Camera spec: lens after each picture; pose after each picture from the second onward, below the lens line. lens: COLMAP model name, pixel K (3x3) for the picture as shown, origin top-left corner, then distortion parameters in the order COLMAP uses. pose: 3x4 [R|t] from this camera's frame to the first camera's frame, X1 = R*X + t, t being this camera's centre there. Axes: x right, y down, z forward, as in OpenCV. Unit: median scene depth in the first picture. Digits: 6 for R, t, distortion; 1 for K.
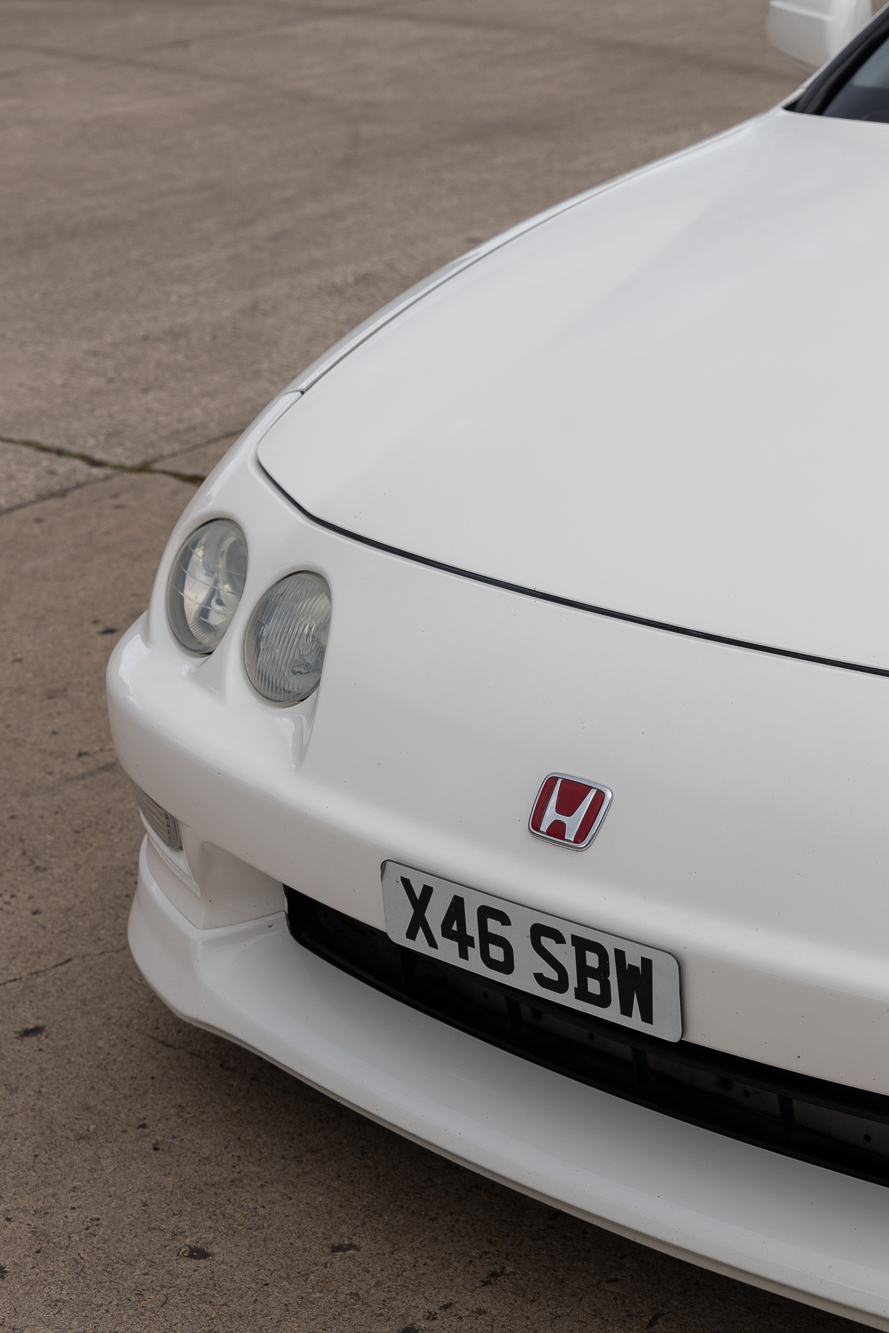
lens RADIAL K [[2578.5, 0, 439.1], [0, 2578.5, 702.8], [0, 0, 1]] dist [0.057940, 0.017930]
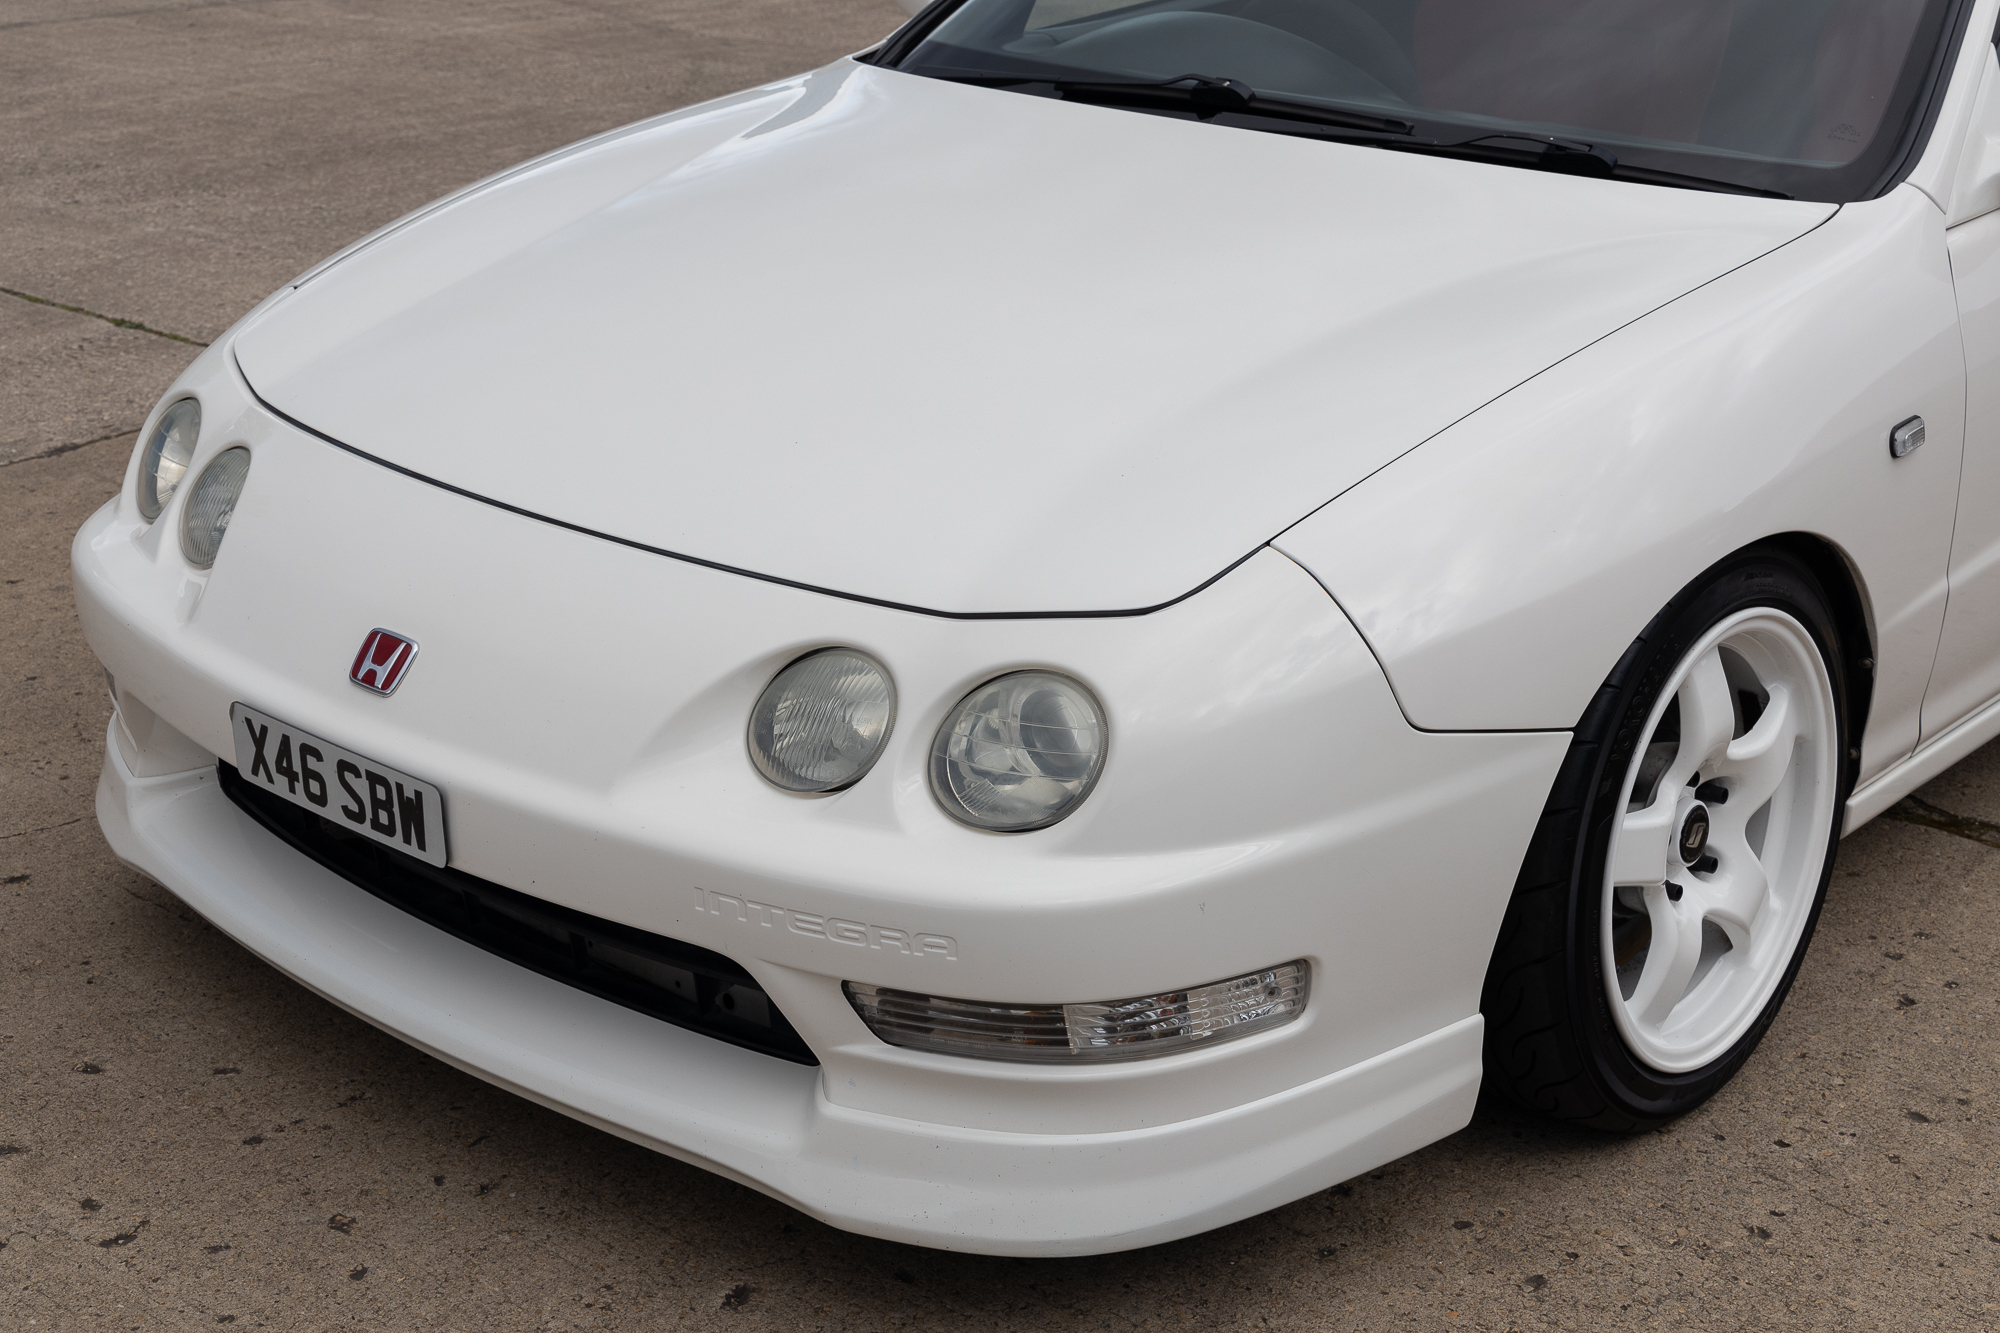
lens RADIAL K [[2813.6, 0, 1000.0], [0, 2813.6, 666.5], [0, 0, 1]] dist [0.016009, 0.013963]
pose [[0.998012, 0.058957, 0.022276, 0.263121], [-0.058647, 0.998176, -0.014339, 0.041692], [-0.023081, 0.013004, 0.999649, -0.199183]]
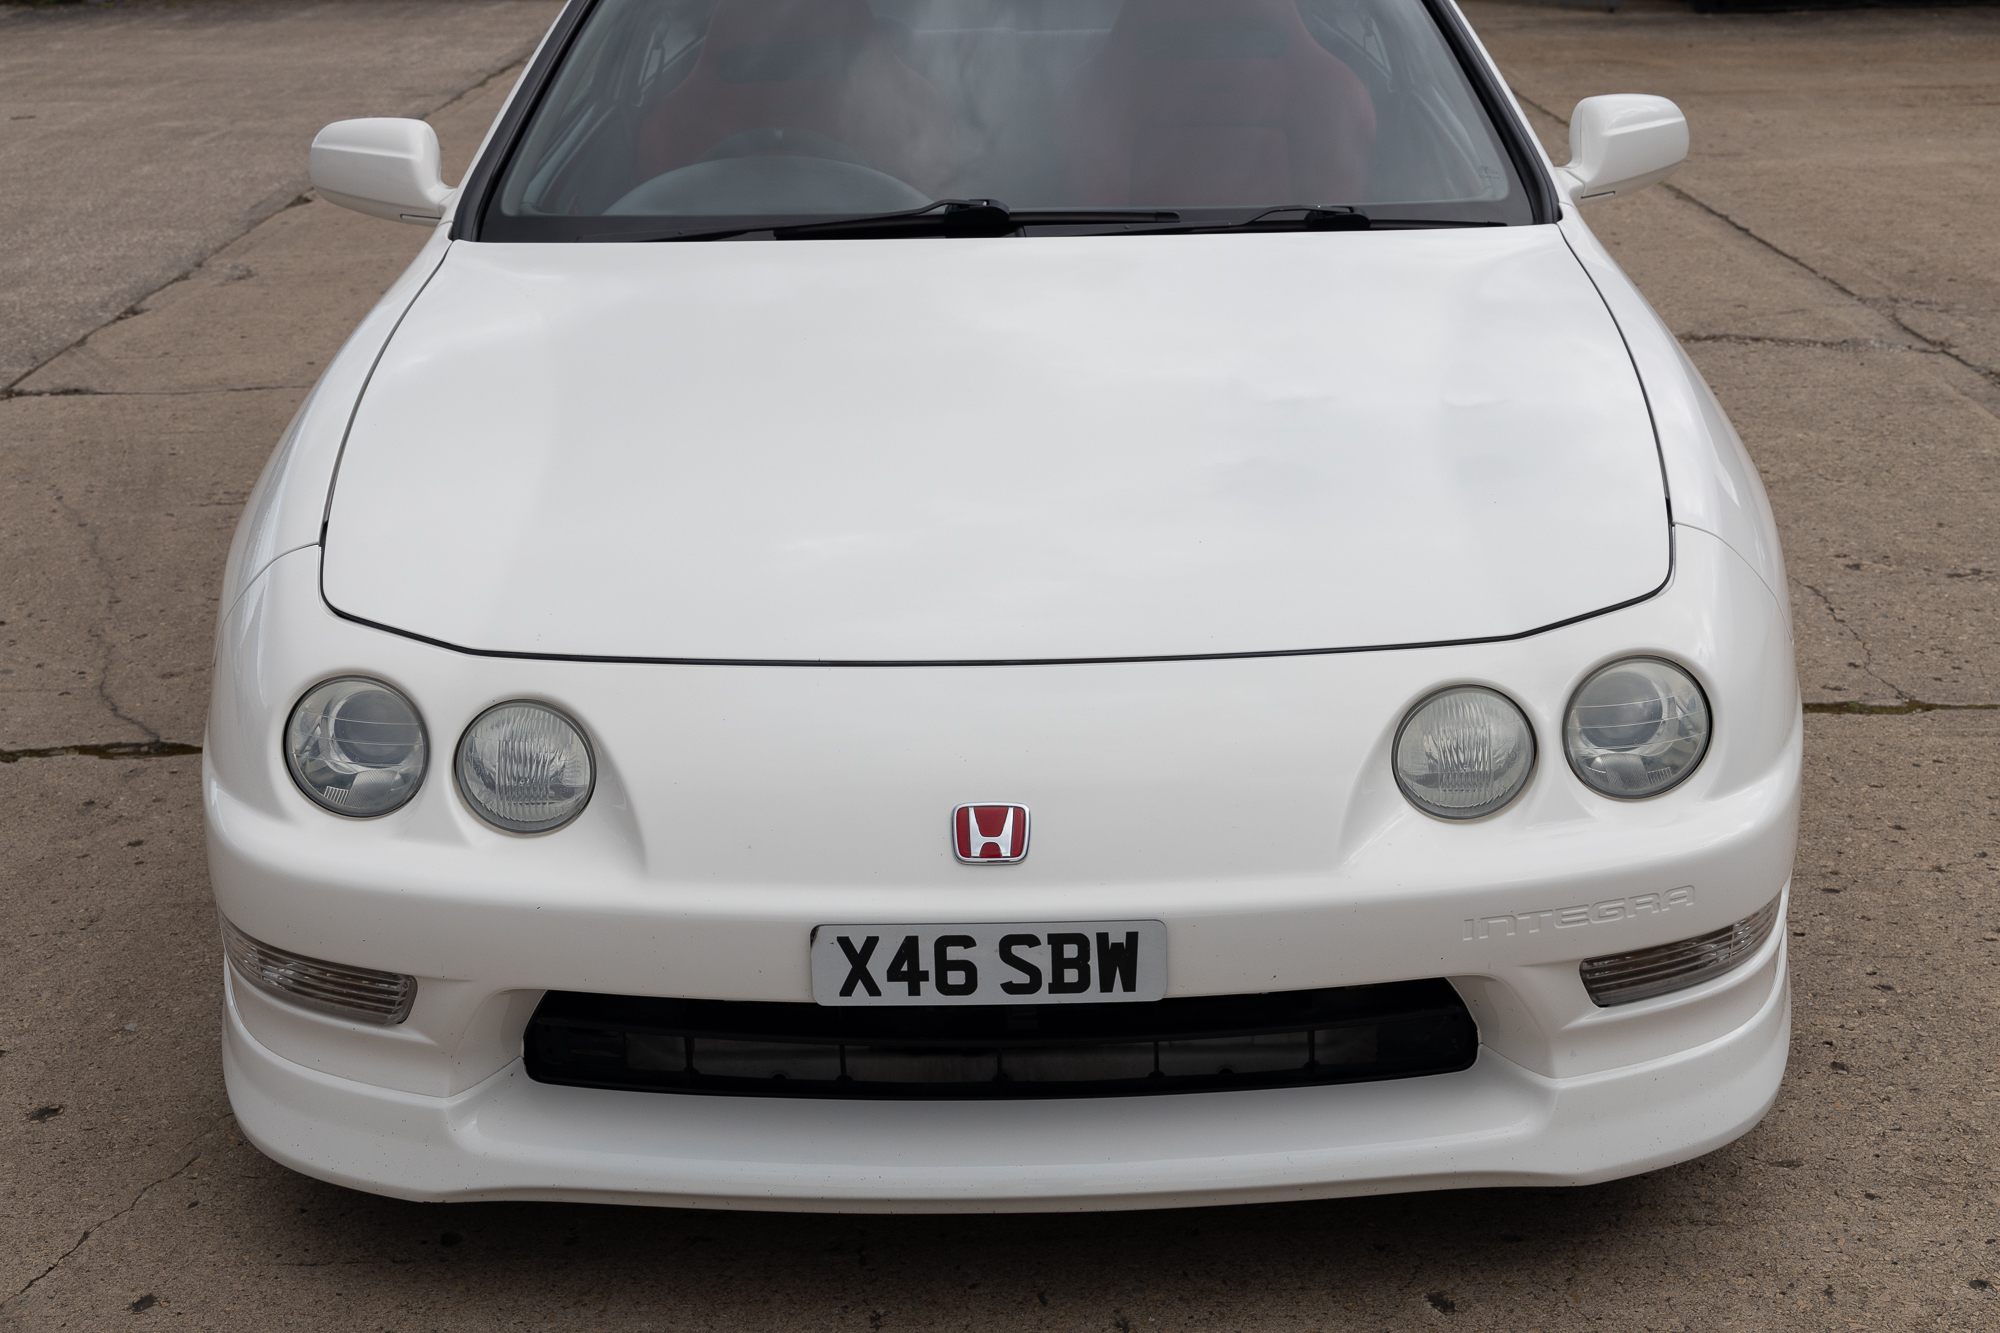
lens RADIAL K [[2813.6, 0, 1000.0], [0, 2813.6, 666.5], [0, 0, 1]] dist [0.016009, 0.013963]
pose [[0.755523, -0.161566, 0.634886, -0.635302], [0.219217, 0.975595, -0.012602, -0.010342], [-0.617356, 0.148699, 0.772503, 0.055218]]
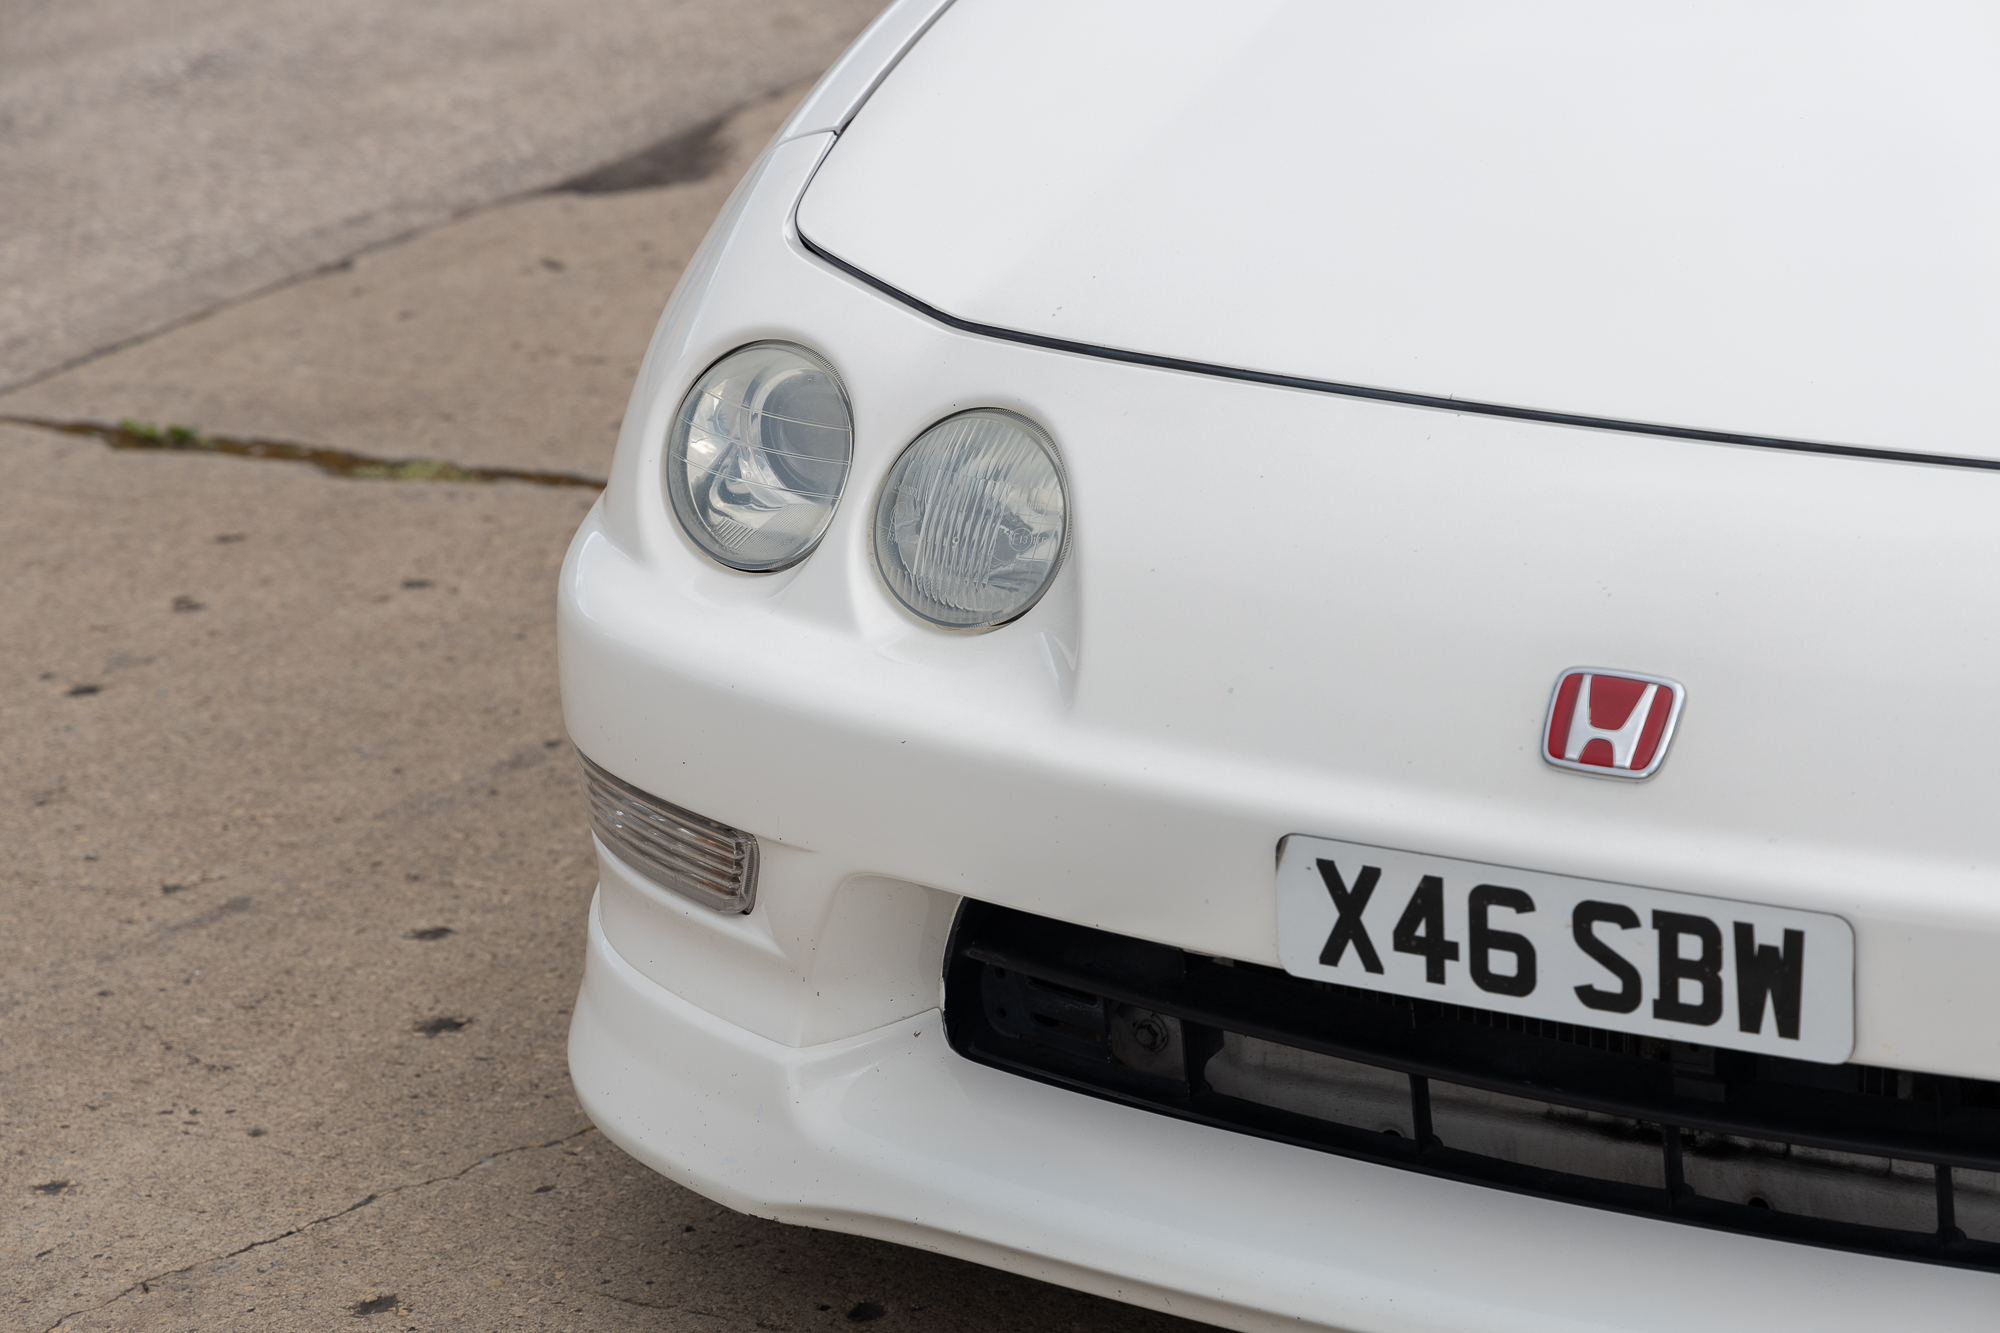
lens RADIAL K [[5831.1, 0, 1000.0], [0, 5831.1, 666.5], [0, 0, 1]] dist [0.116278, -0.139786]
pose [[0.975431, -0.039477, 0.216741, -0.362293], [0.056332, 0.995802, -0.072142, 0.110671], [-0.212983, 0.082579, 0.973560, -0.308937]]
